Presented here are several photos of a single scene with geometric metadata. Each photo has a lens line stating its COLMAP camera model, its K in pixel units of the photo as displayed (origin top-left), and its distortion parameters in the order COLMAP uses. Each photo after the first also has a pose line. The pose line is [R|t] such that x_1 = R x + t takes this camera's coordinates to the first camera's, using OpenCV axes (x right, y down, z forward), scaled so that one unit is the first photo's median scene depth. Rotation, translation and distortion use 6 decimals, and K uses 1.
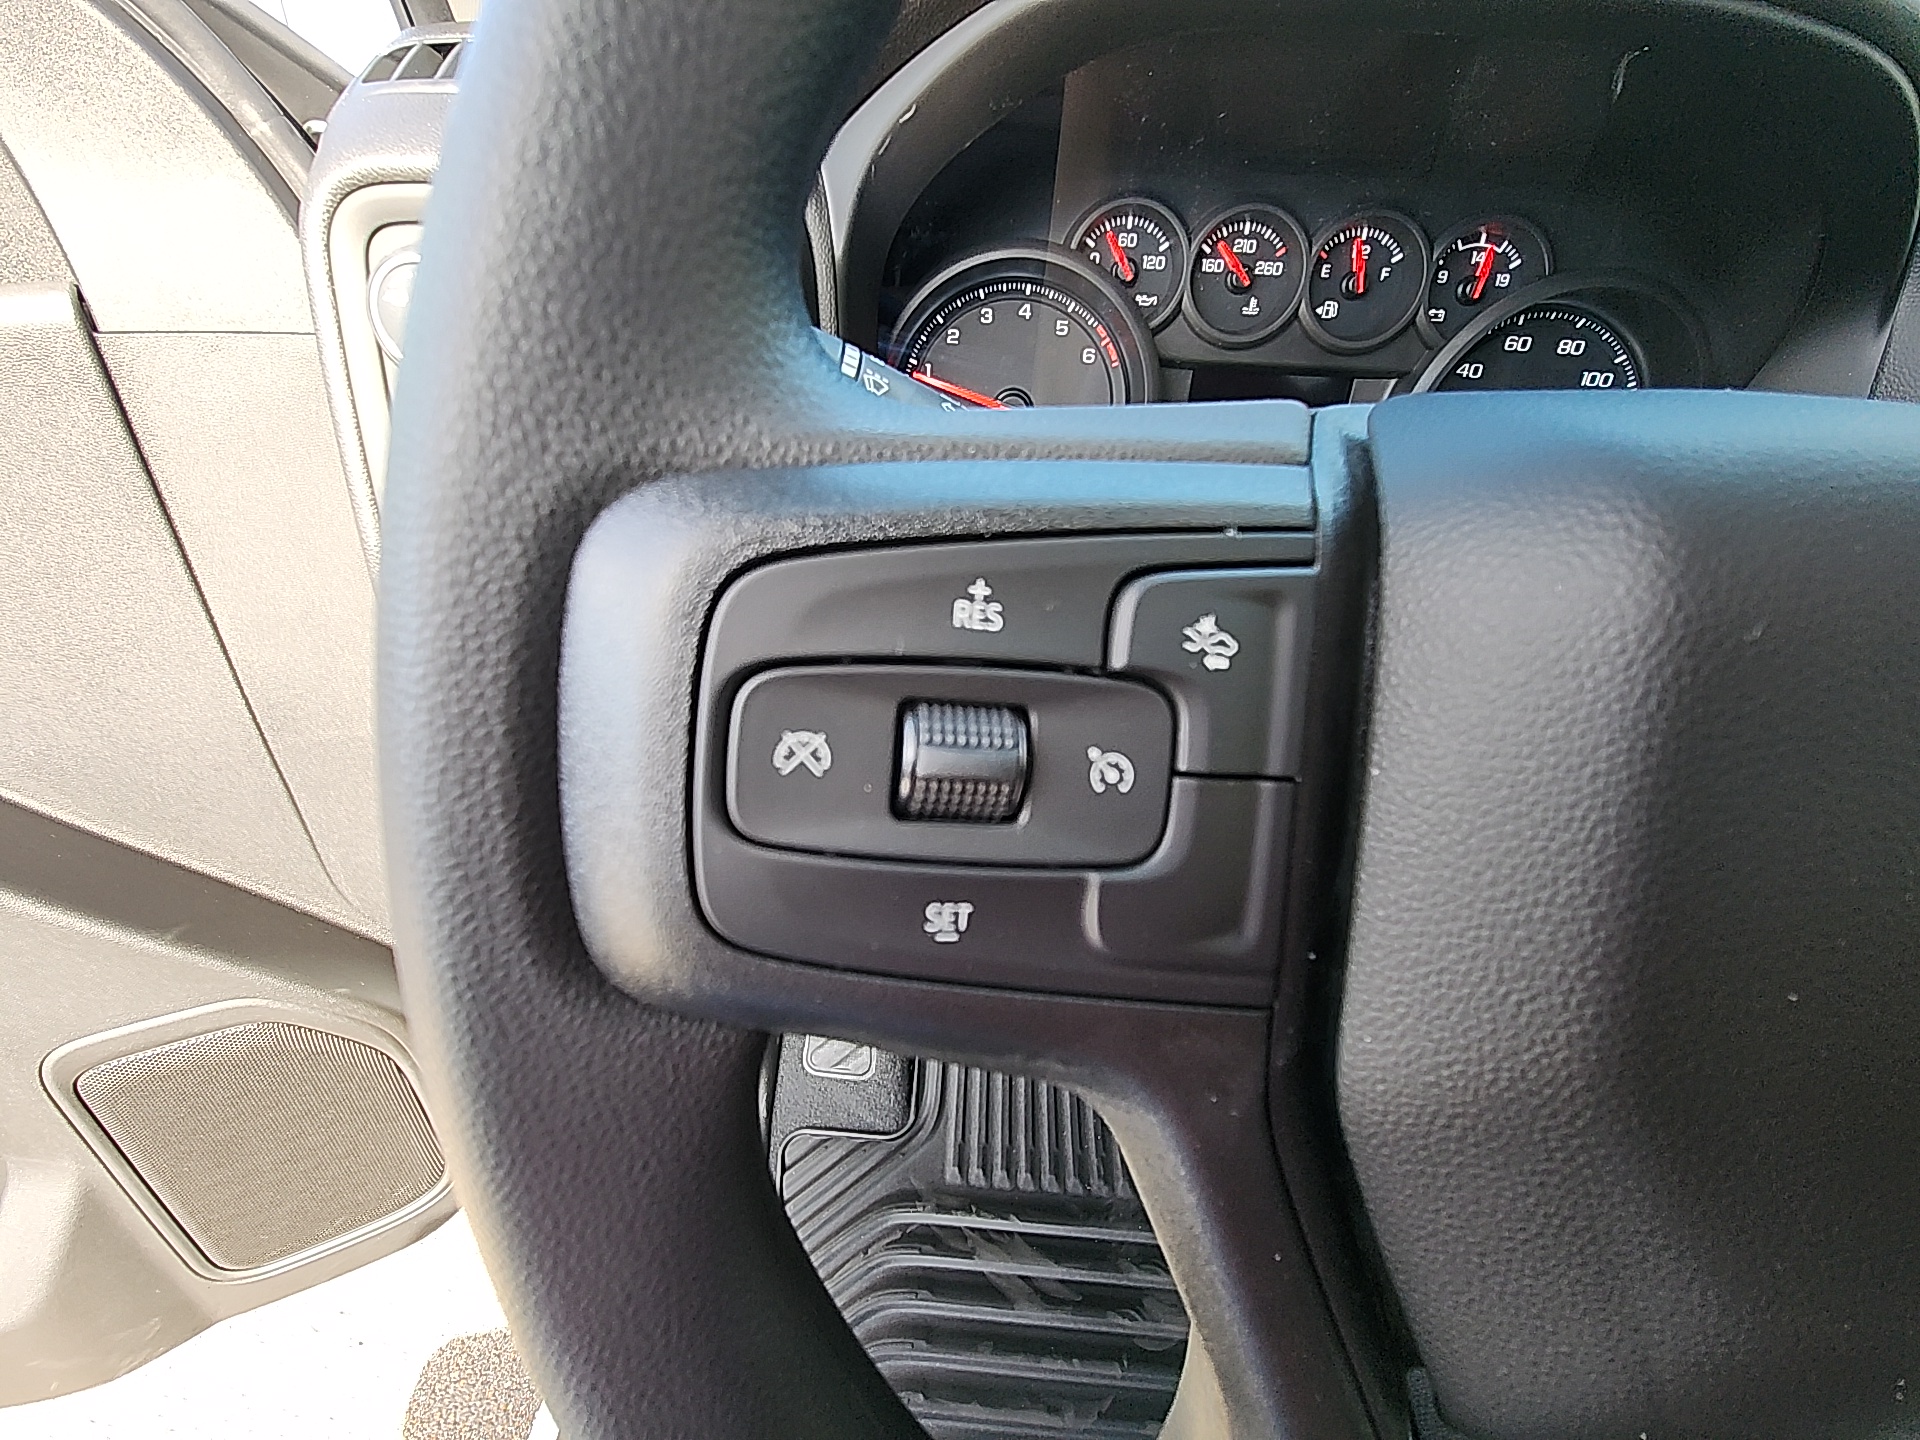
lens RADIAL K [[783.1, 0, 958.3], [0, 783.1, 723.3], [0, 0, 1]] dist [0.012529, -0.014391]
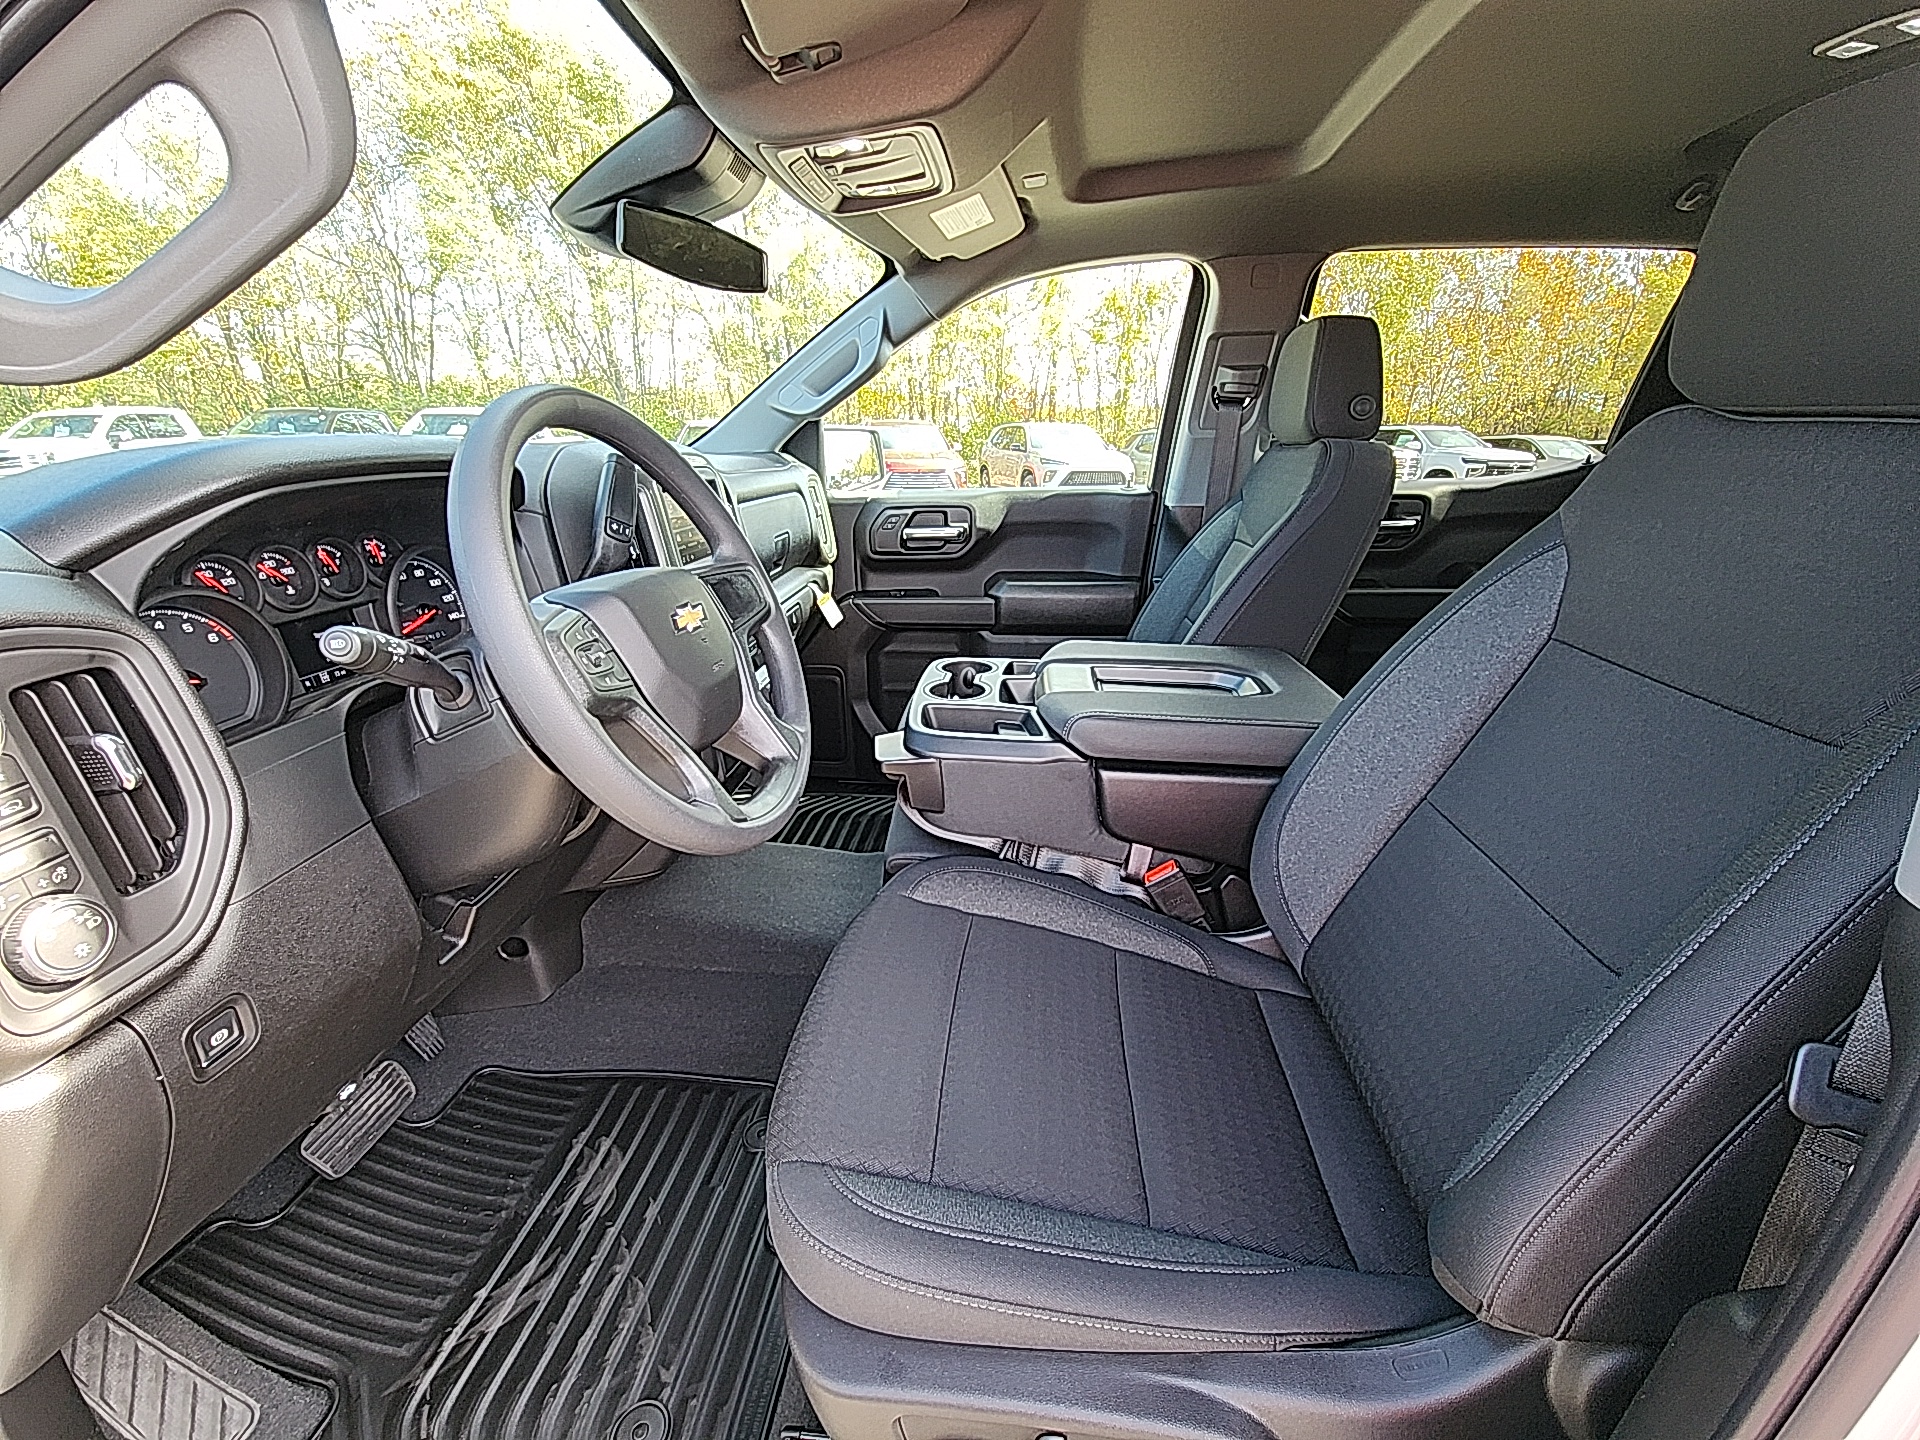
lens RADIAL K [[774.6, 0, 960.0], [0, 774.6, 720.0], [0, 0, 1]] dist [0.017736, -0.011999]
pose [[0.038756, -0.376520, 0.925598, -1.459769], [0.553521, 0.779283, 0.293825, 0.057103], [-0.831933, 0.500950, 0.238613, -0.651180]]
